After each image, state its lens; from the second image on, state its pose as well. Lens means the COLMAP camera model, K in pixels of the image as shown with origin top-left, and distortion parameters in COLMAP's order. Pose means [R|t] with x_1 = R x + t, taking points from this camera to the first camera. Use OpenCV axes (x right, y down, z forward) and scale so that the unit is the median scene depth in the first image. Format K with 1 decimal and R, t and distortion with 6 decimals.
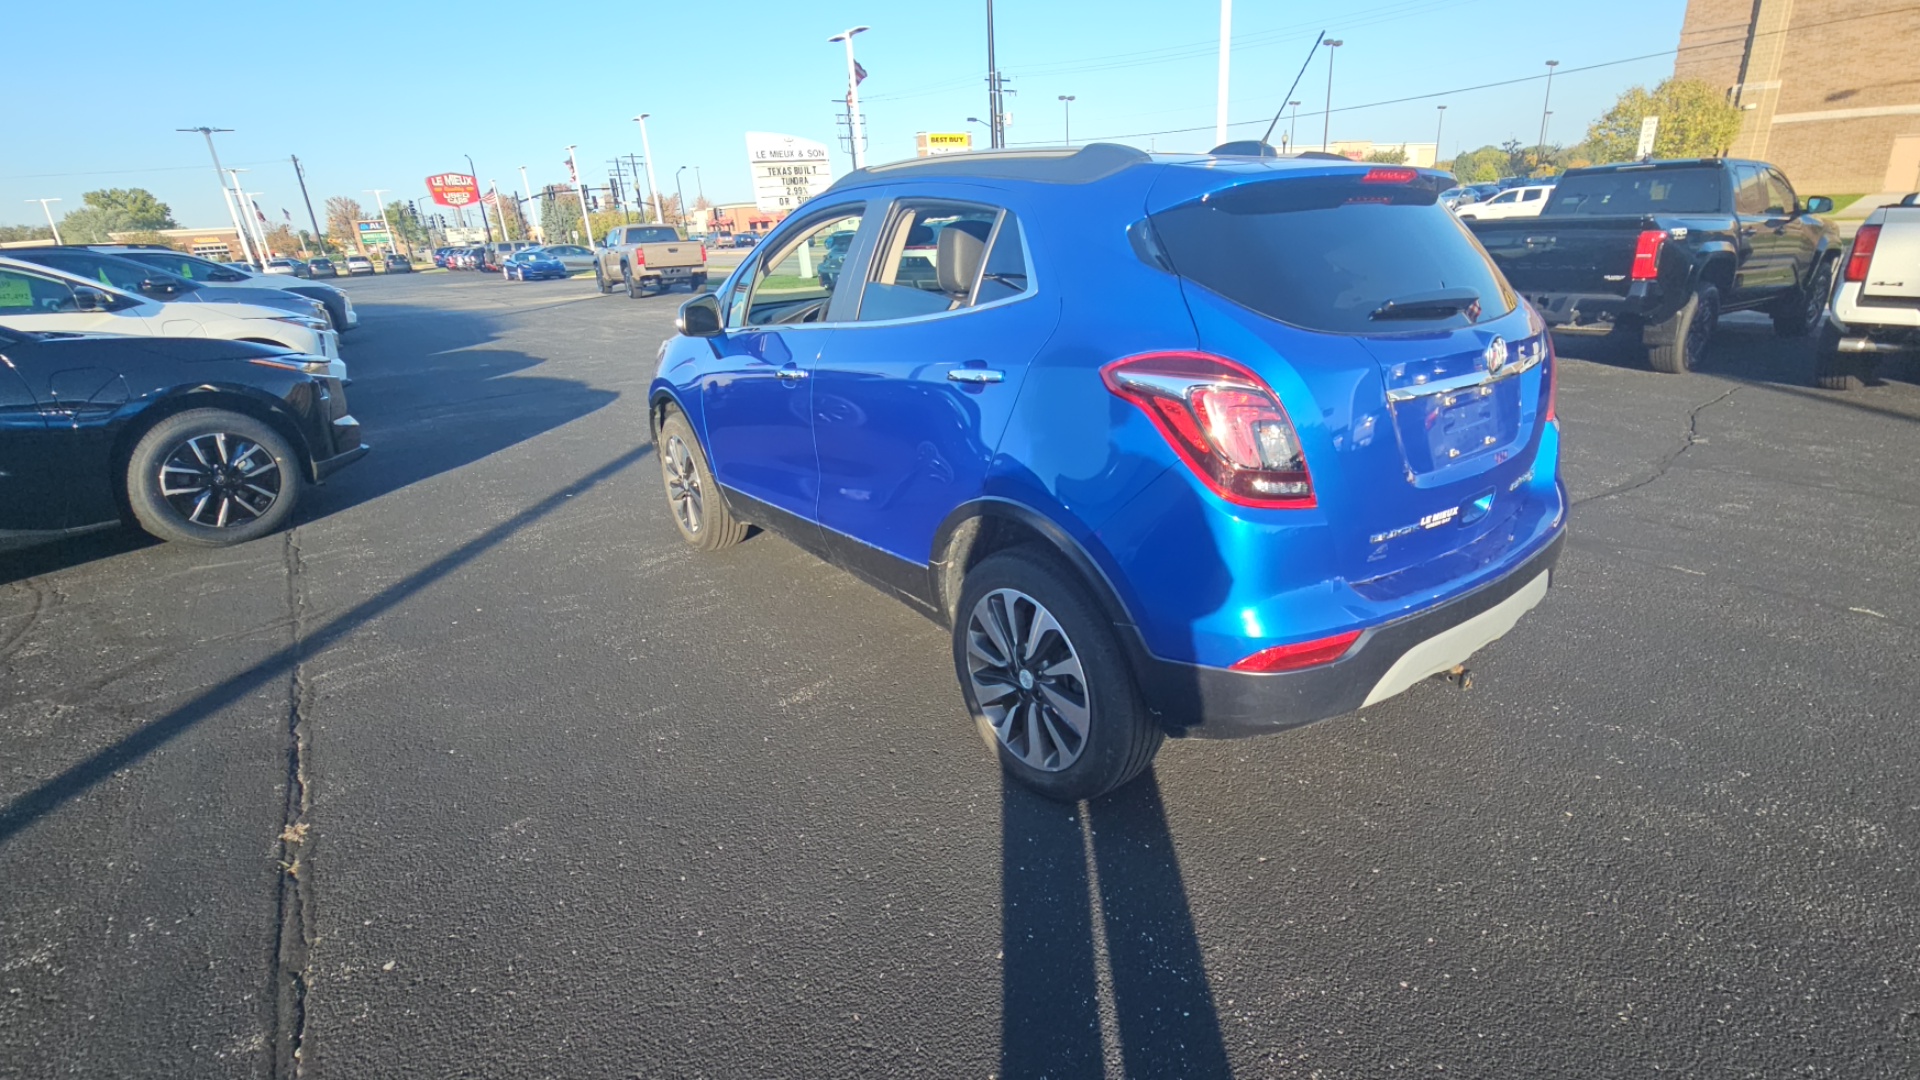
lens RADIAL K [[863.0, 0, 975.6], [0, 863.0, 540.8], [0, 0, 1]] dist [0.010136, -0.007022]
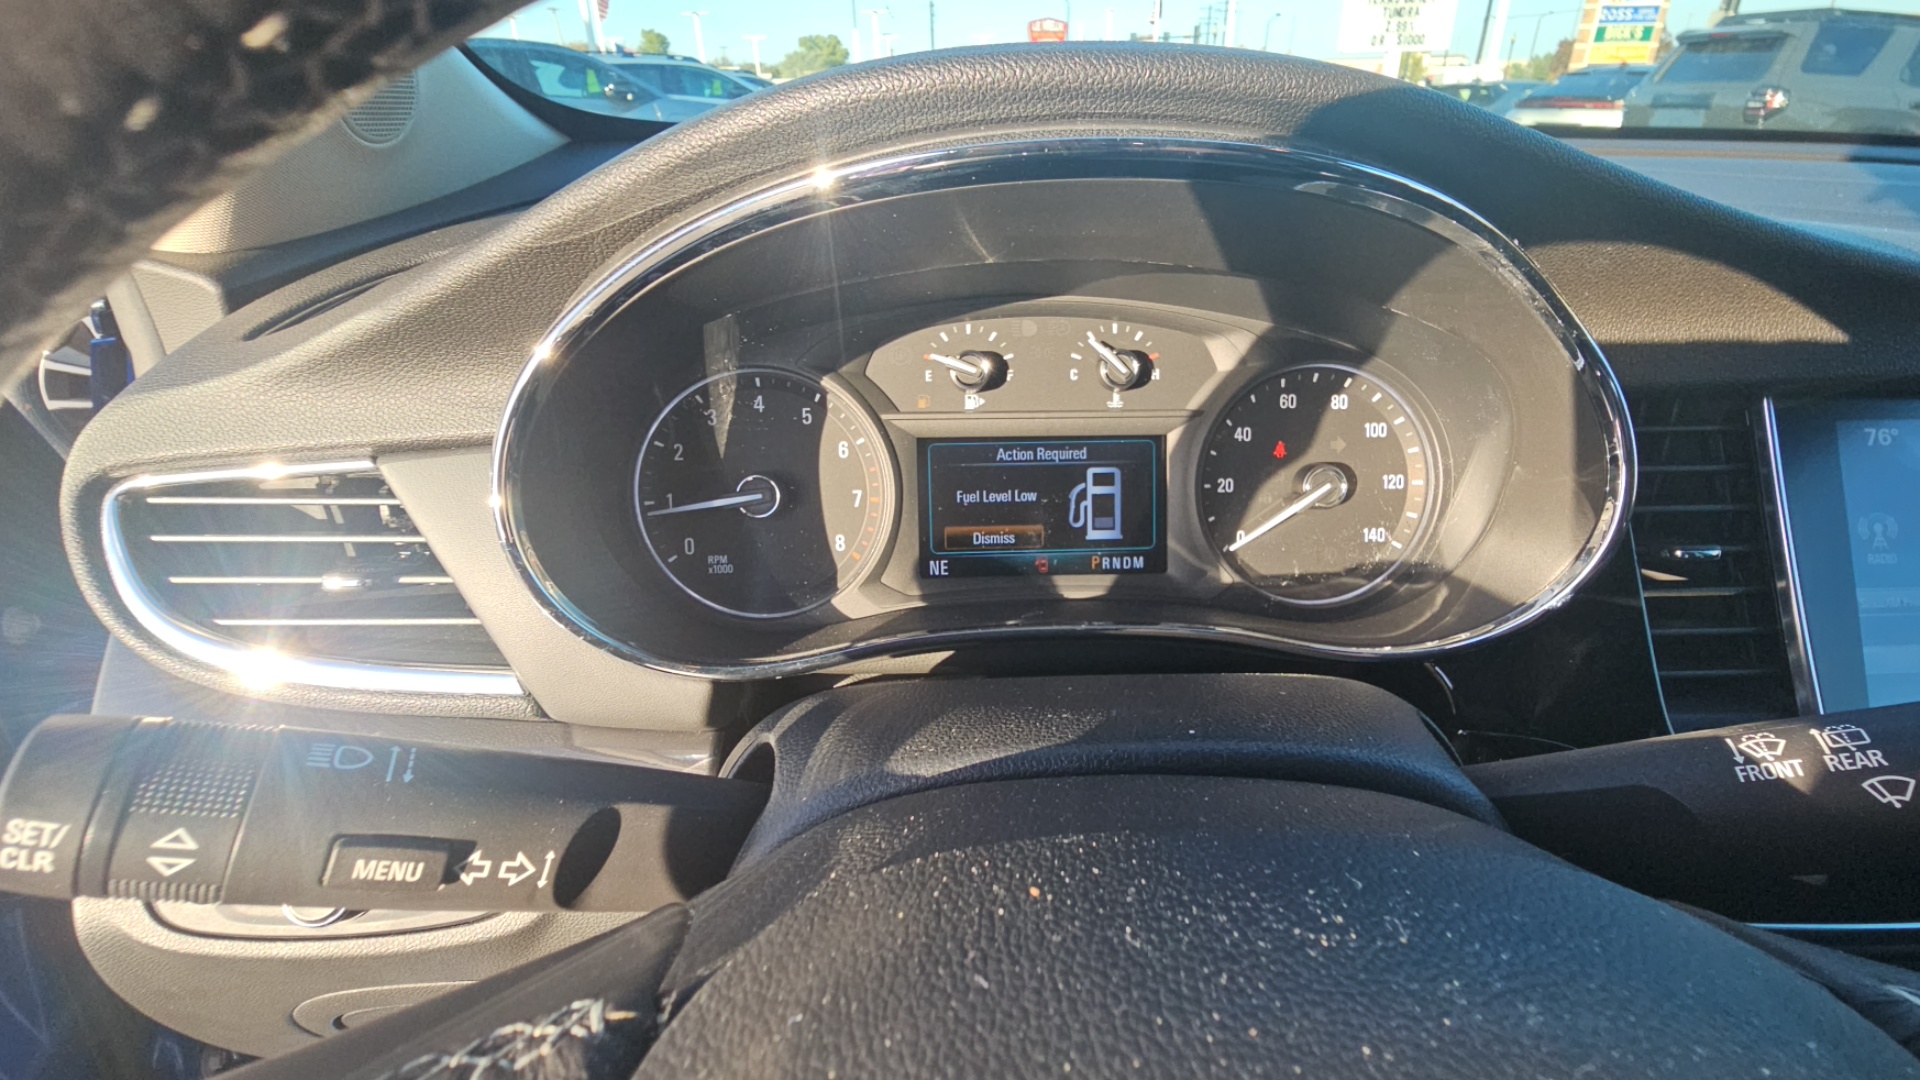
lens RADIAL K [[863.0, 0, 979.2], [0, 863.0, 549.3], [0, 0, 1]] dist [0.010136, -0.007022]
pose [[0.830607, 0.295331, -0.472092, -0.023090], [-0.225989, 0.953599, 0.198943, -0.043455], [0.508941, -0.058556, 0.858808, 0.160331]]
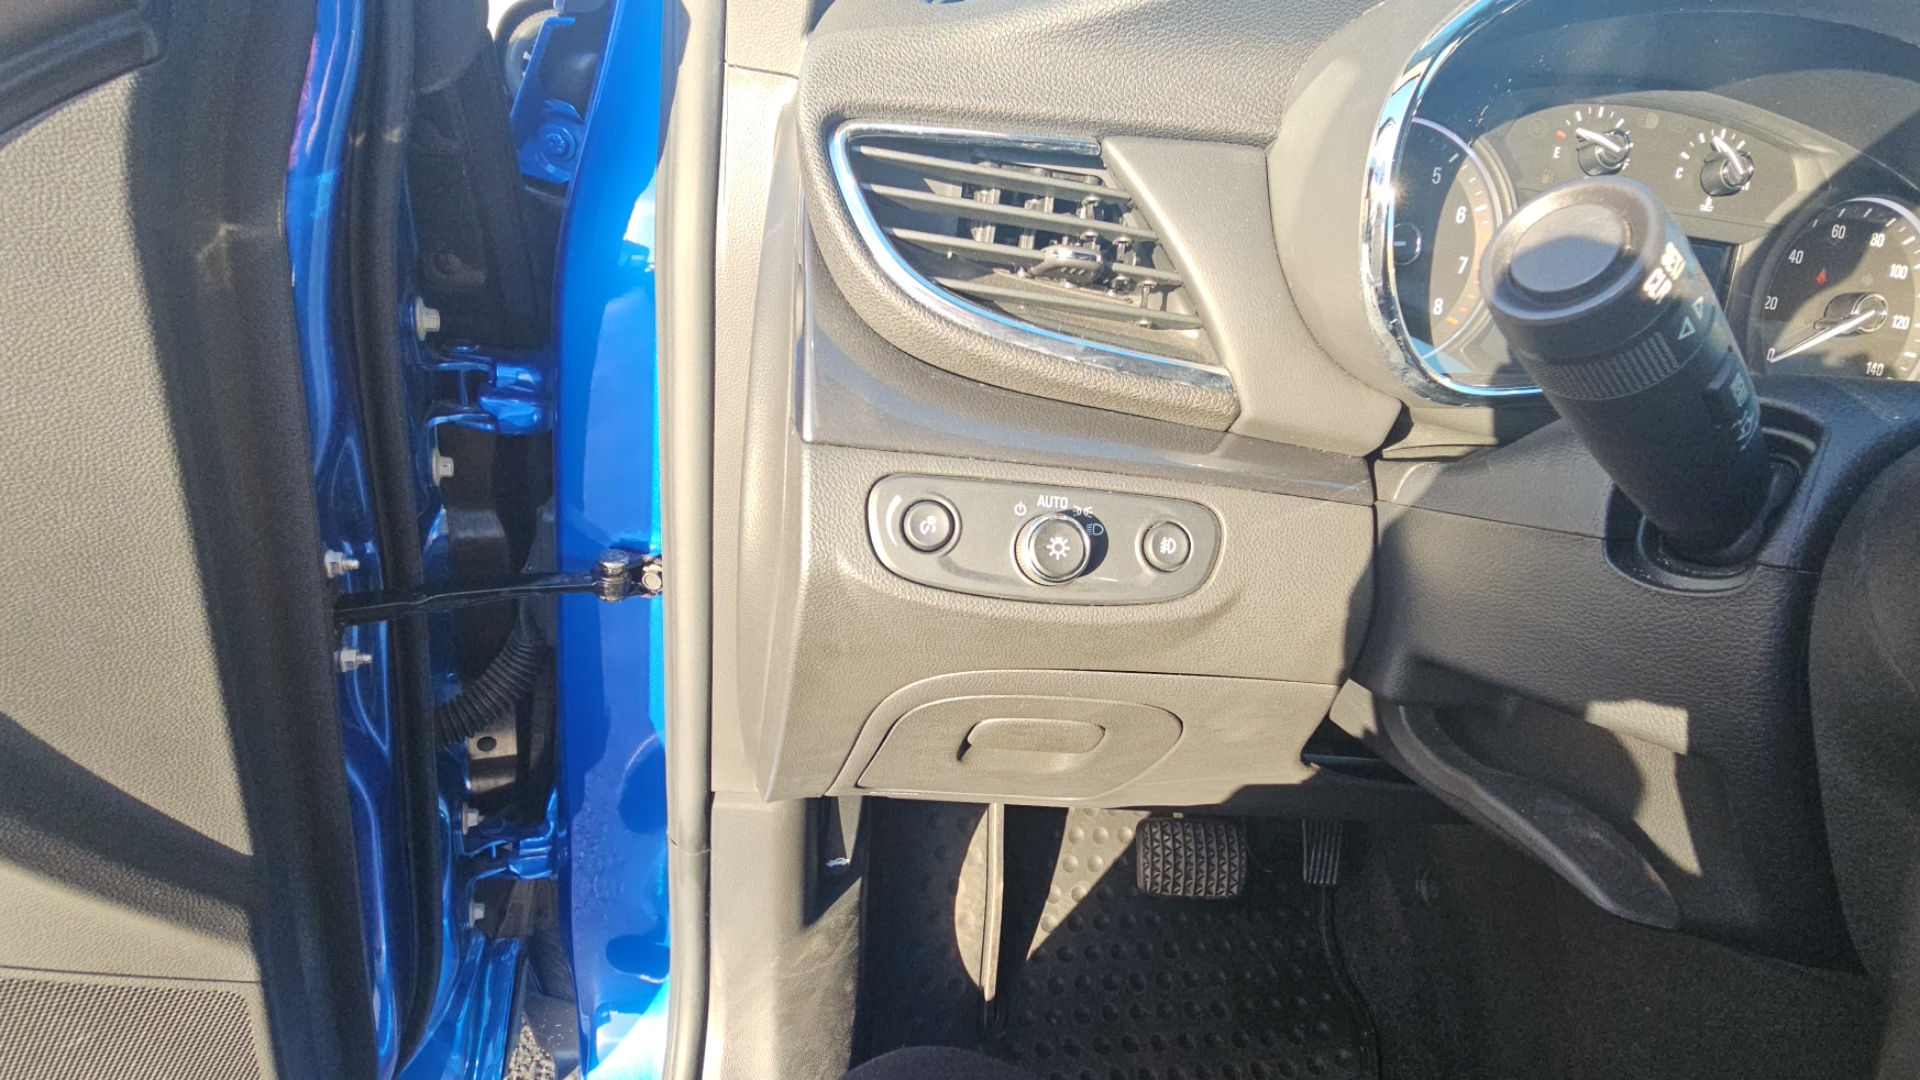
lens RADIAL K [[863.0, 0, 993.3], [0, 863.0, 548.2], [0, 0, 1]] dist [0.010136, -0.007022]
pose [[0.830561, 0.420324, -0.365371, -0.031190], [-0.350642, 0.904355, 0.243293, -0.037172], [0.432687, -0.073955, 0.898506, 0.154193]]
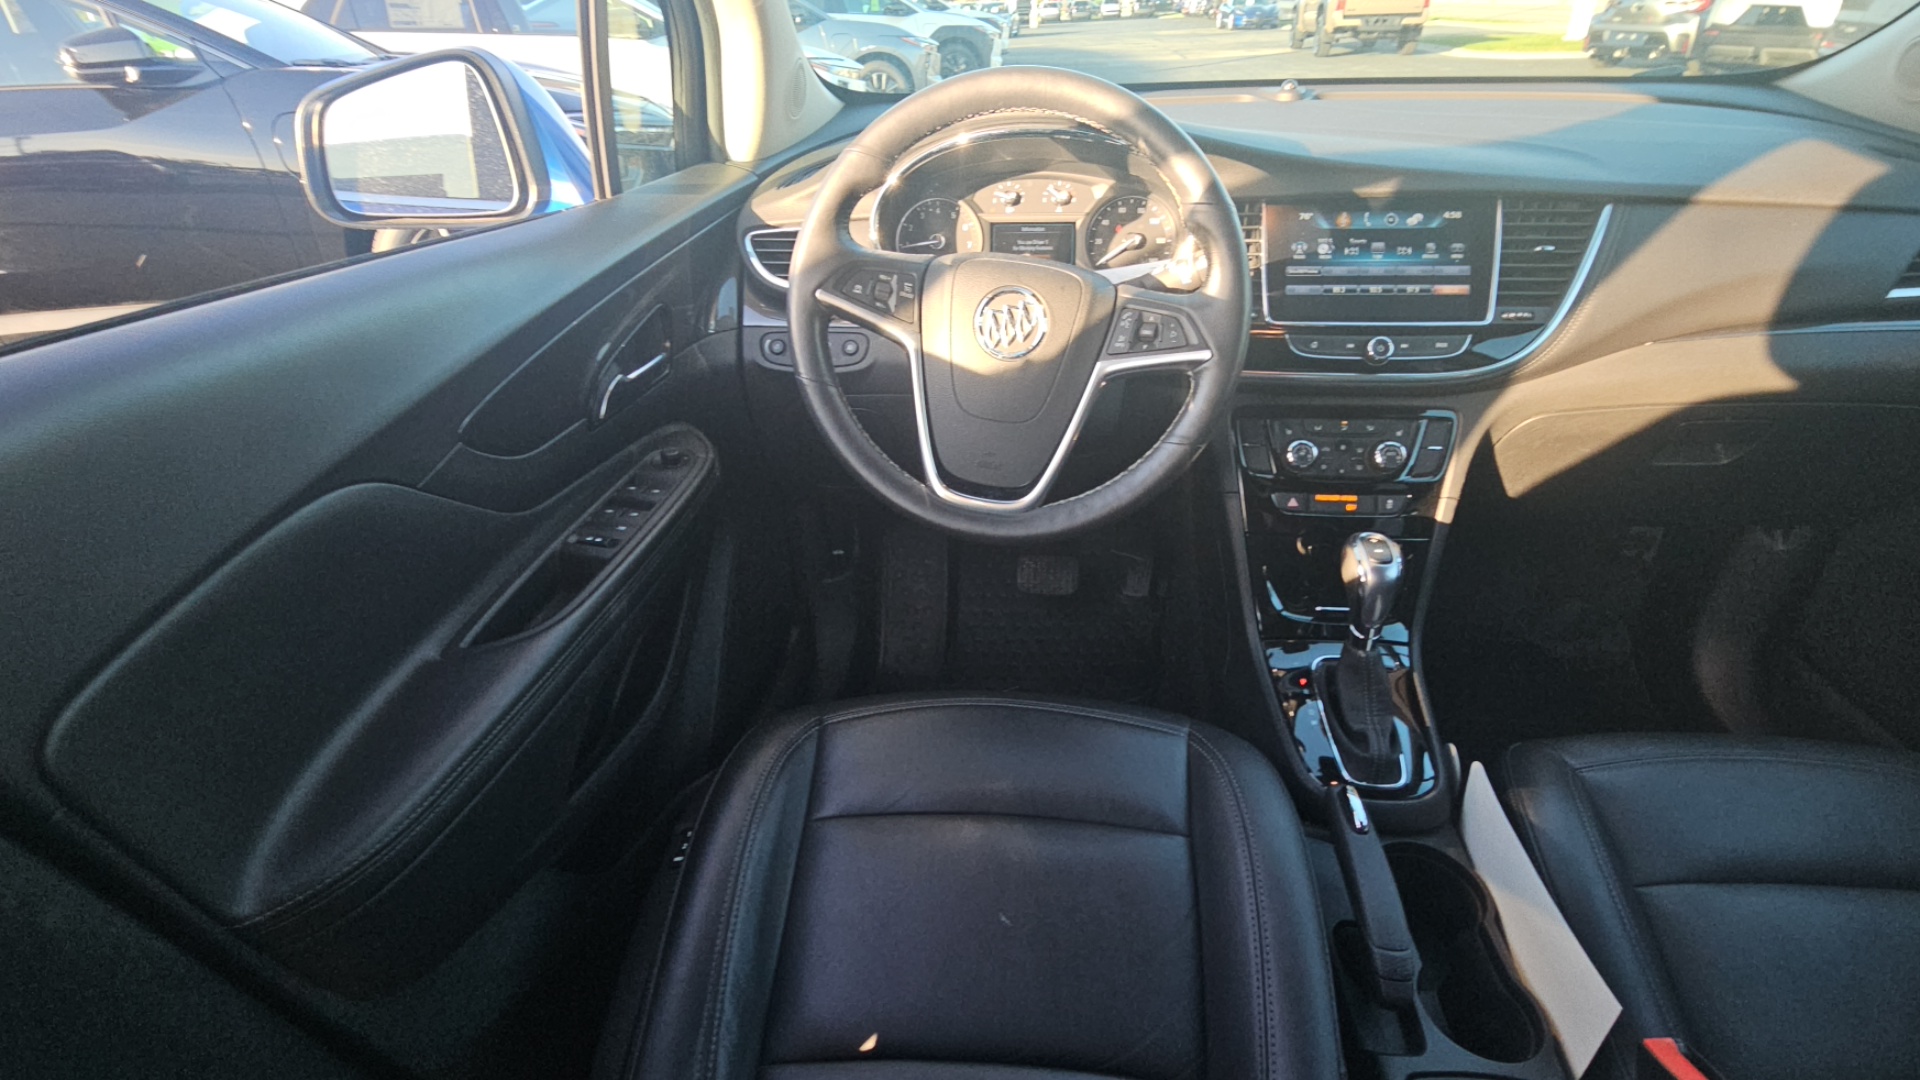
lens RADIAL K [[863.0, 0, 979.4], [0, 863.0, 544.5], [0, 0, 1]] dist [0.010136, -0.007022]
pose [[0.735789, 0.374278, -0.564385, -0.001774], [-0.230295, 0.922016, 0.311209, -0.040633], [0.636850, -0.099009, 0.764604, 0.137897]]
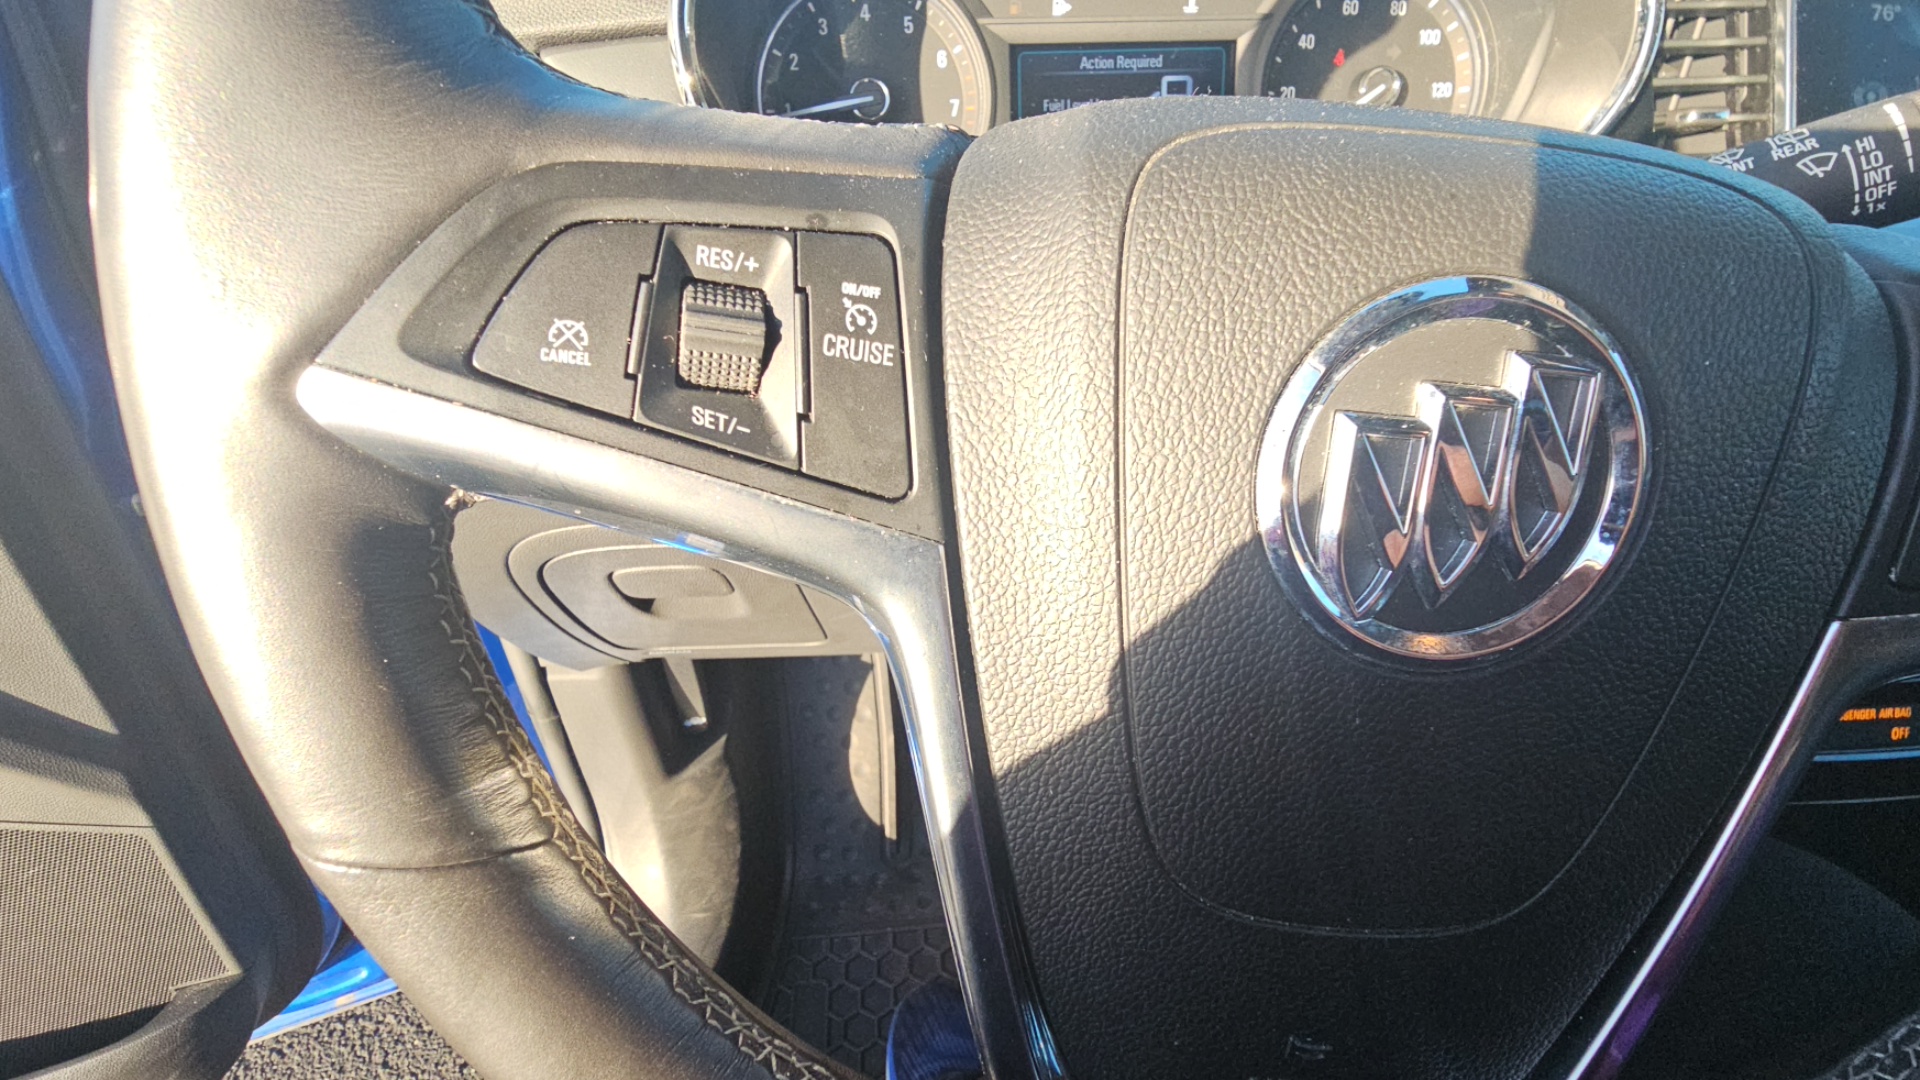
lens RADIAL K [[863.0, 0, 981.4], [0, 863.0, 539.4], [0, 0, 1]] dist [0.010136, -0.007022]
pose [[0.827177, 0.370629, -0.422389, -0.021643], [-0.212597, 0.902193, 0.375301, -0.039776], [0.520173, -0.220642, 0.825068, 0.156898]]
